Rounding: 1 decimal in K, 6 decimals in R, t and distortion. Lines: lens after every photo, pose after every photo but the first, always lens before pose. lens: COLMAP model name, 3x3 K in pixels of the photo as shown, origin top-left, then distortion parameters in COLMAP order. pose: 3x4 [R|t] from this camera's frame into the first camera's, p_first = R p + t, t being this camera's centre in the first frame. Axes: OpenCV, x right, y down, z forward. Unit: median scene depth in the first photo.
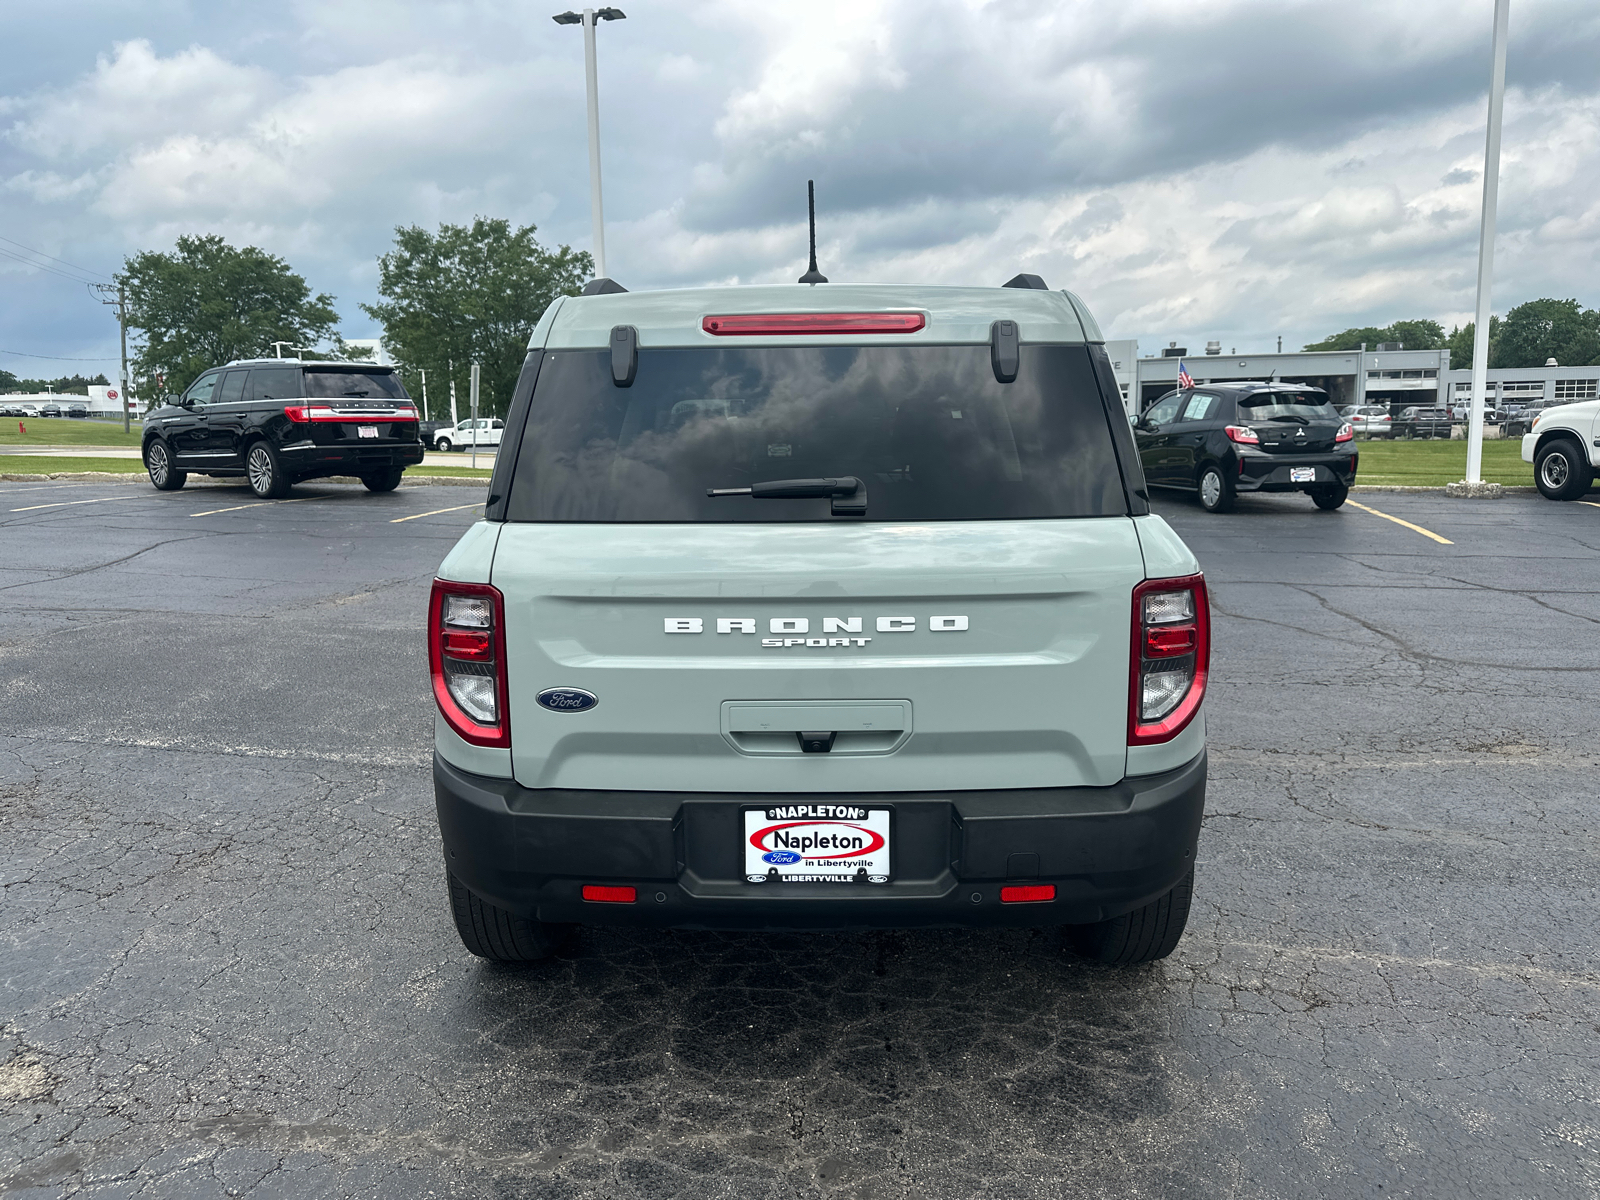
lens RADIAL K [[1127.0, 0, 802.9], [0, 1127.0, 552.3], [0, 0, 1]] dist [0.034163, -0.037201]
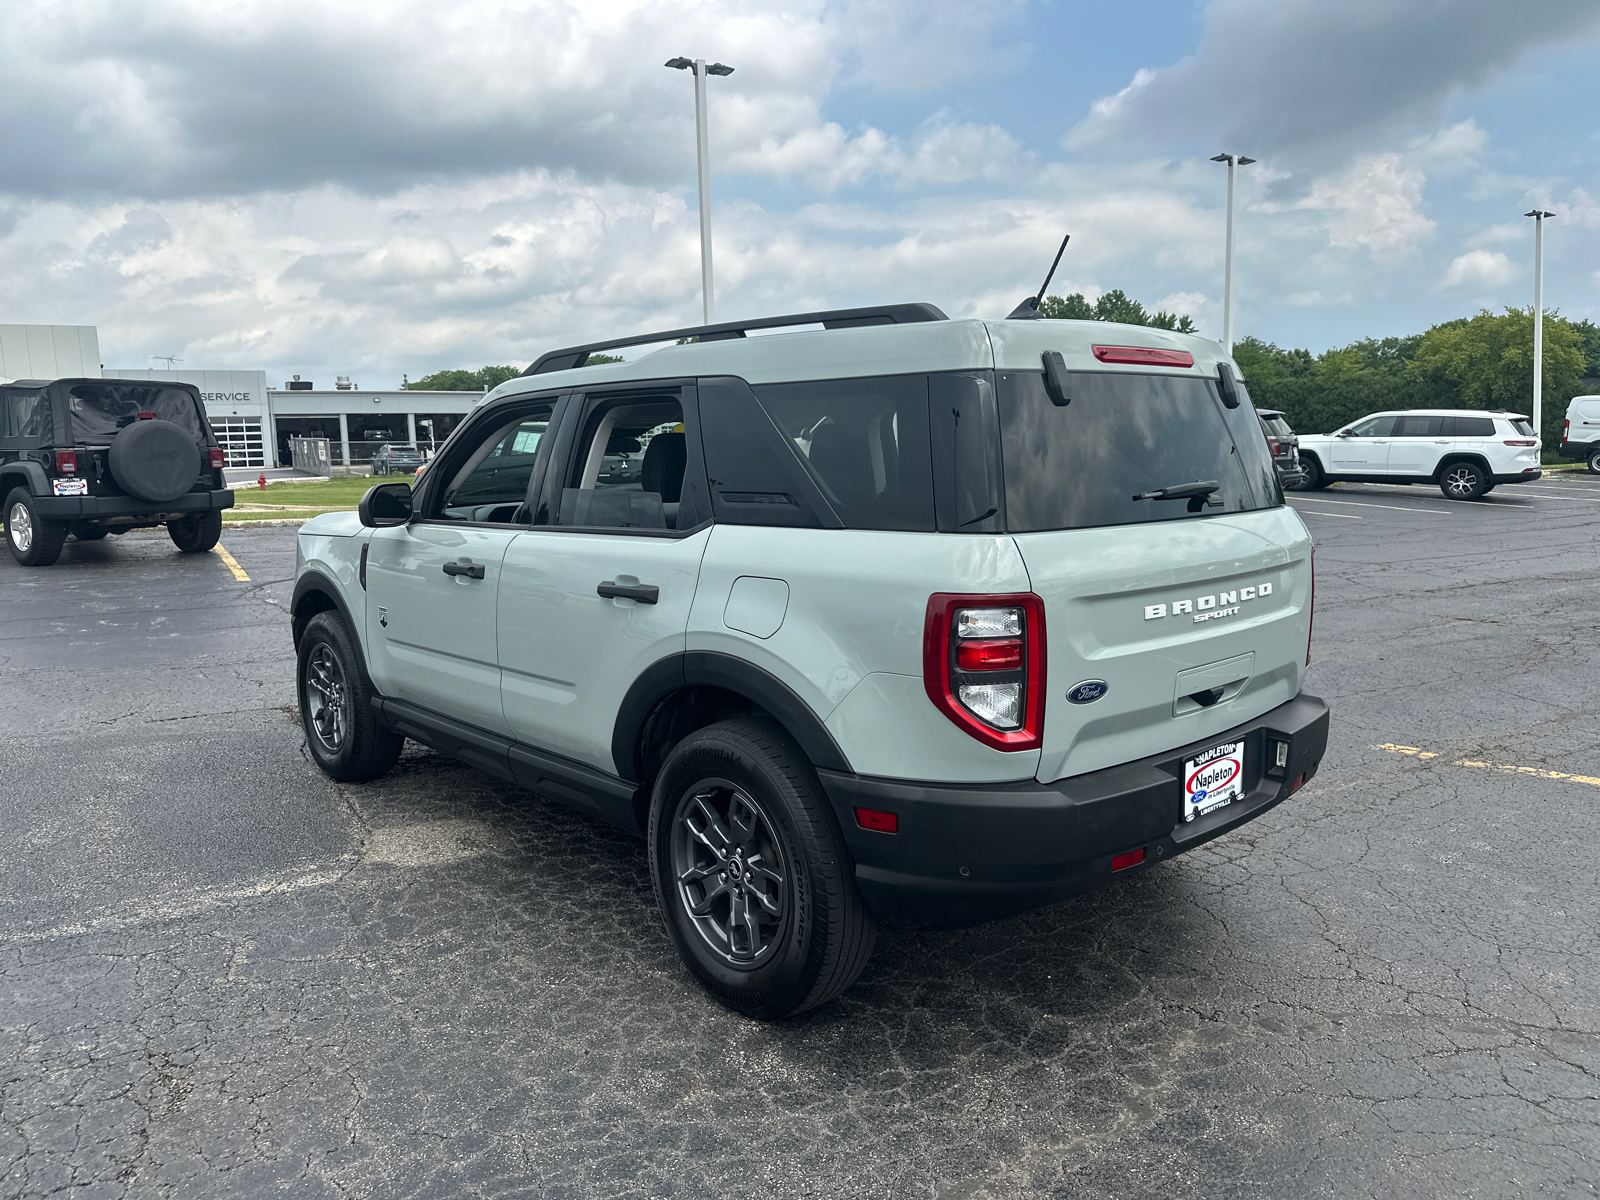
lens RADIAL K [[1121.6, 0, 794.0], [0, 1121.6, 582.6], [0, 0, 1]] dist [0.007878, -0.000488]
pose [[0.732986, -0.081068, 0.675395, -1.065005], [0.083711, 0.996076, 0.028710, -0.026102], [-0.675073, 0.035494, 0.736897, 0.378211]]
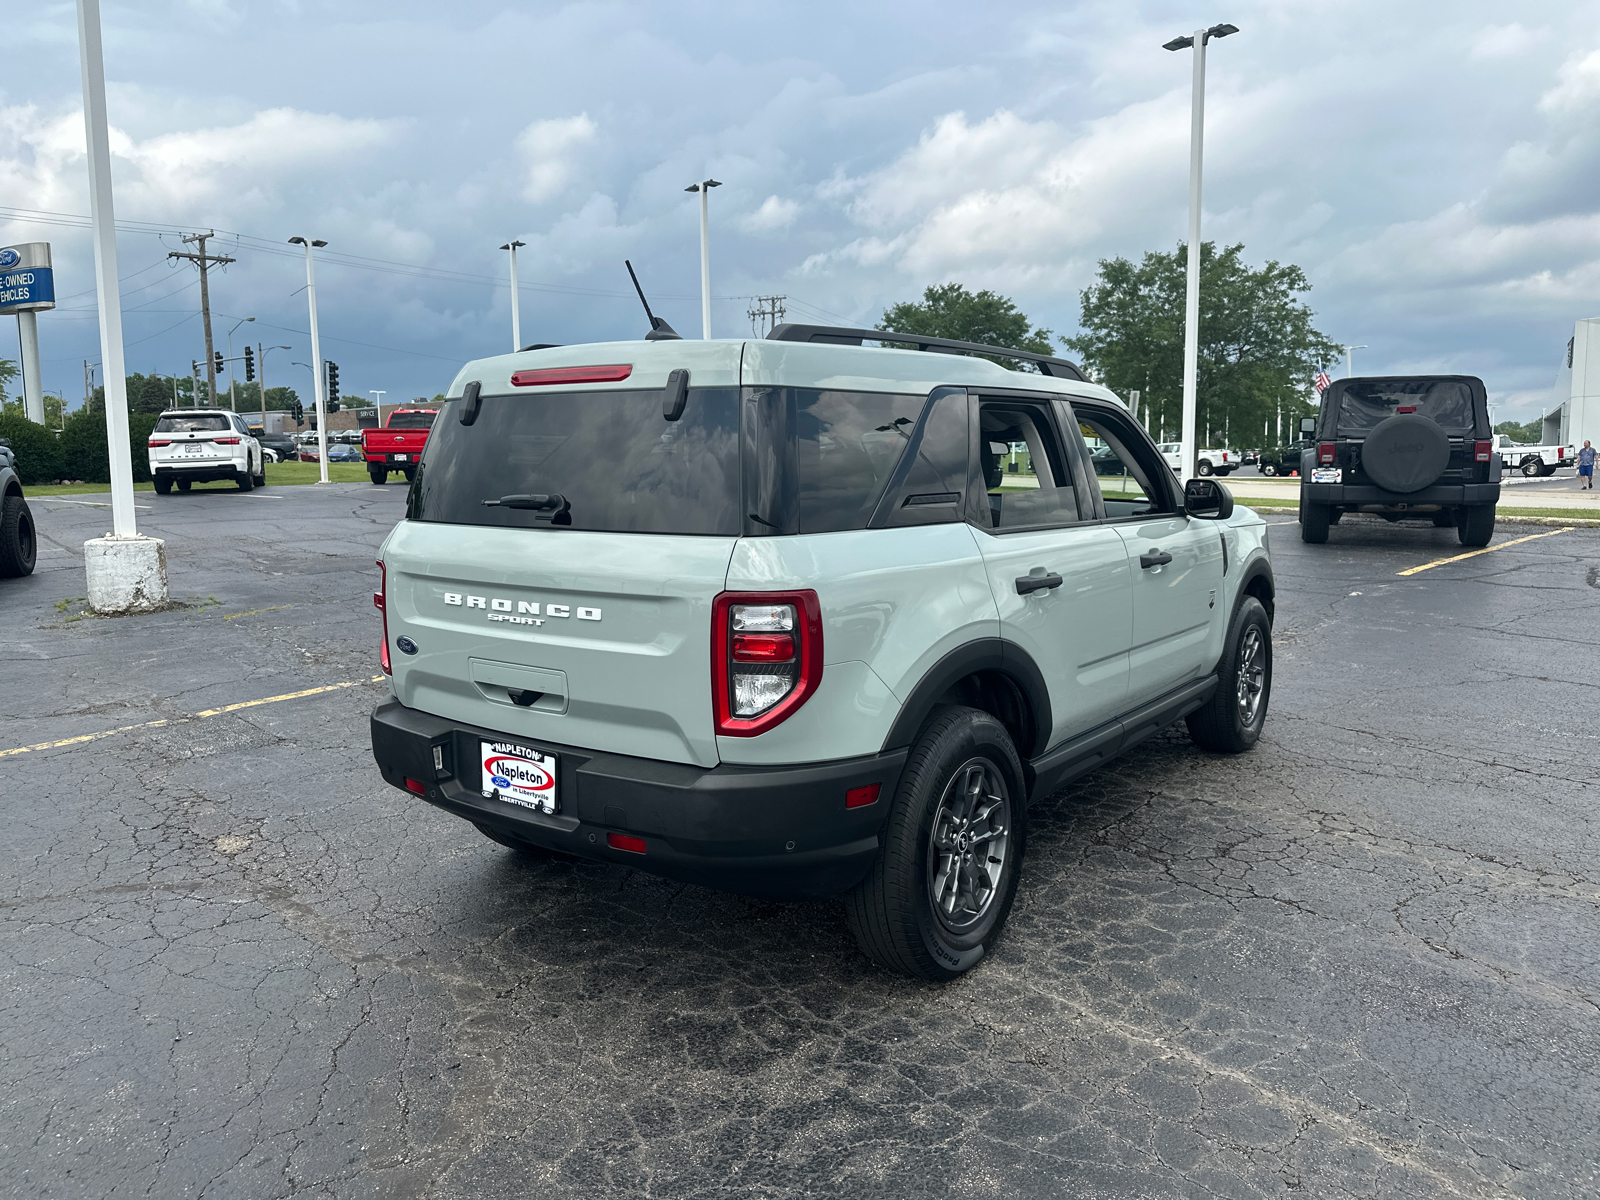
lens RADIAL K [[1119.3, 0, 800.7], [0, 1119.3, 567.8], [0, 0, 1]] dist [0.057412, -0.075235]
pose [[0.812963, 0.060925, -0.579119, 0.953547], [-0.065470, 0.997769, 0.013061, -0.017303], [0.578623, 0.027297, 0.815138, 0.119941]]
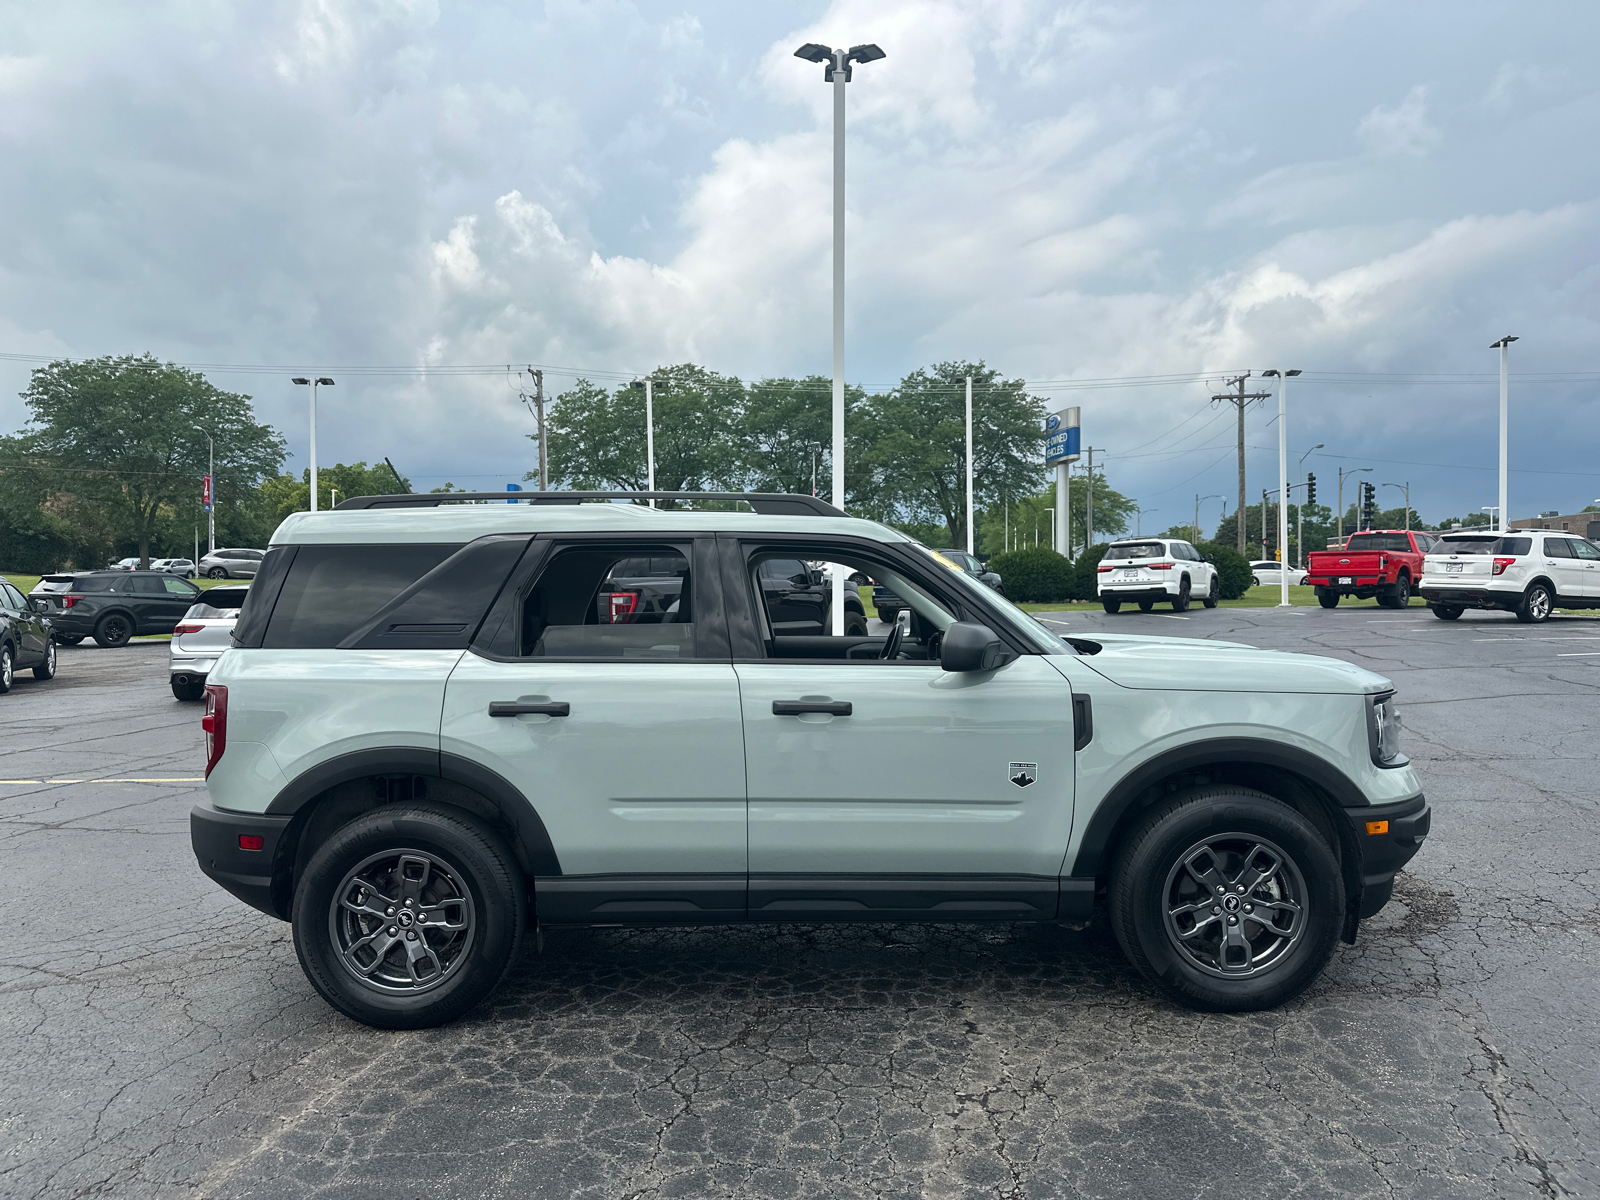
lens RADIAL K [[1121.6, 0, 794.0], [0, 1121.6, 582.6], [0, 0, 1]] dist [0.007878, -0.000488]
pose [[0.020918, 0.007466, -0.999753, 1.911197], [-0.106310, 0.994319, 0.005201, -0.217661], [0.994113, 0.106175, 0.021593, 1.725115]]
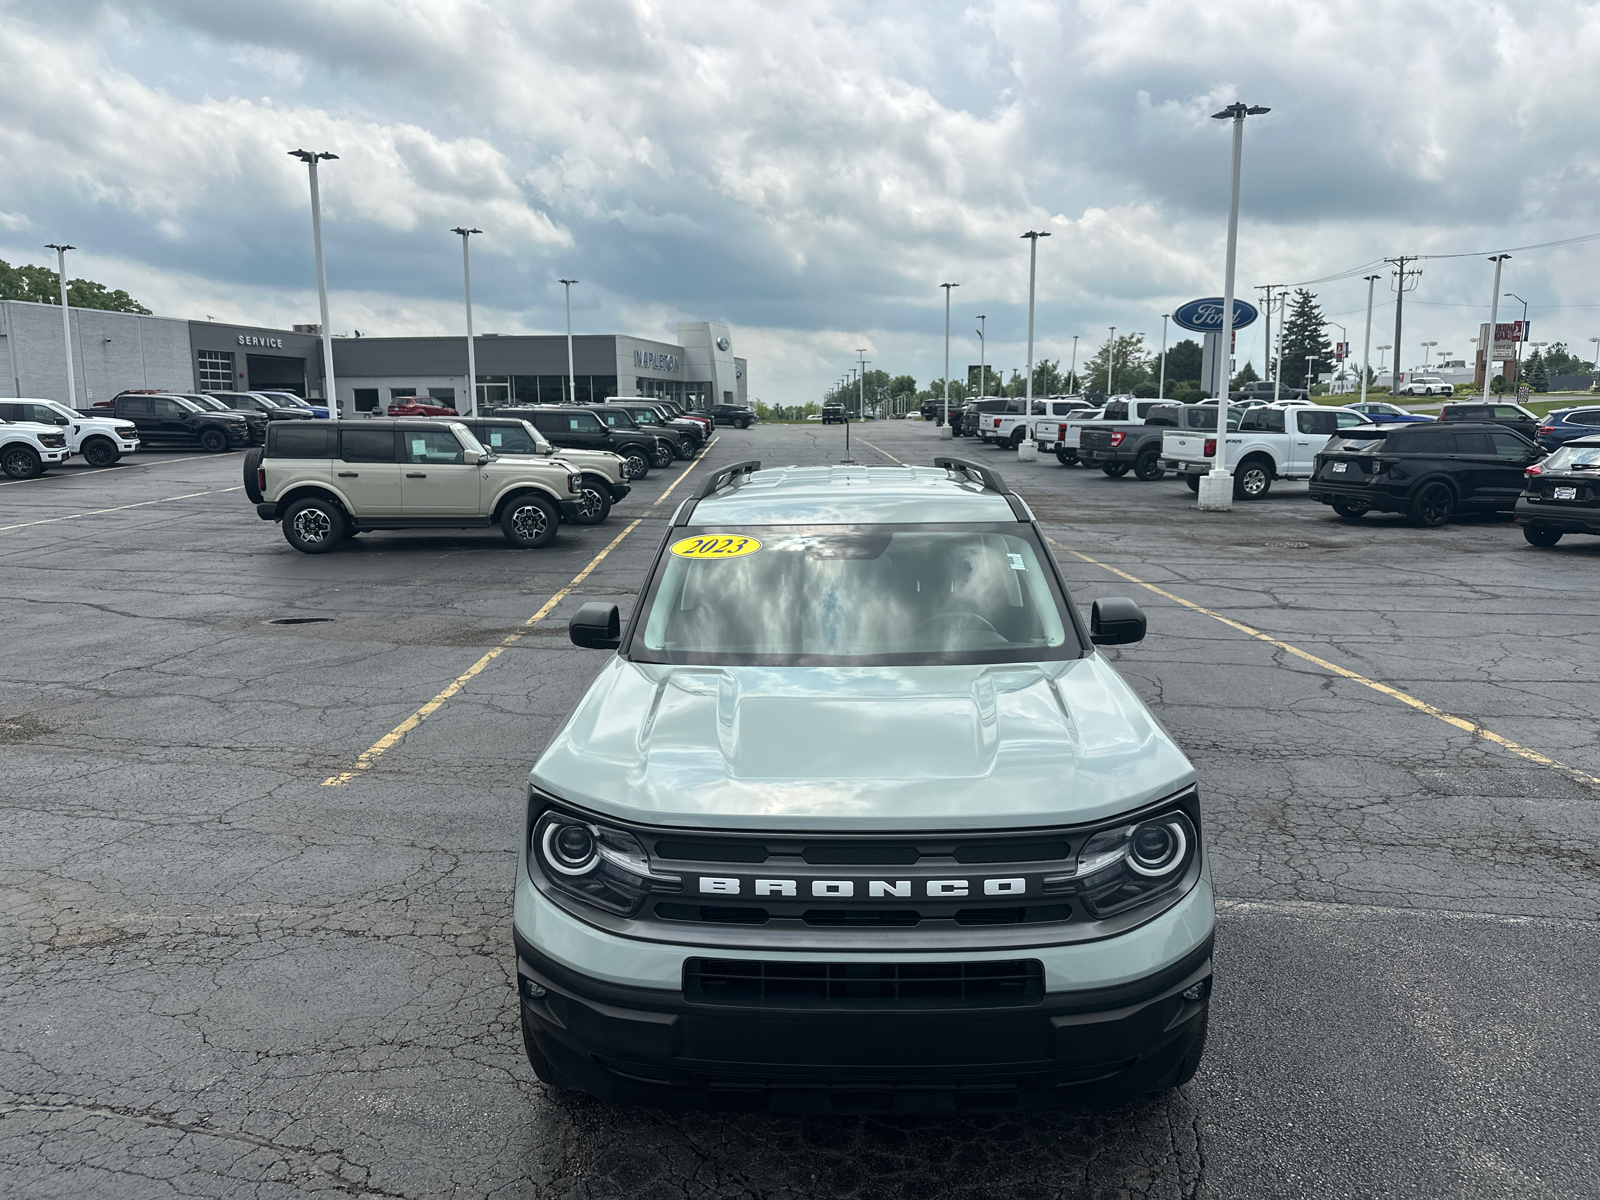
lens RADIAL K [[1124.0, 0, 802.4], [0, 1124.0, 627.6], [0, 0, 1]] dist [0.041256, -0.075105]
pose [[-0.999611, 0.022416, 0.016619, 0.075032], [0.026213, 0.958514, 0.283839, -0.615440], [-0.009567, 0.284164, -0.958728, 3.619932]]
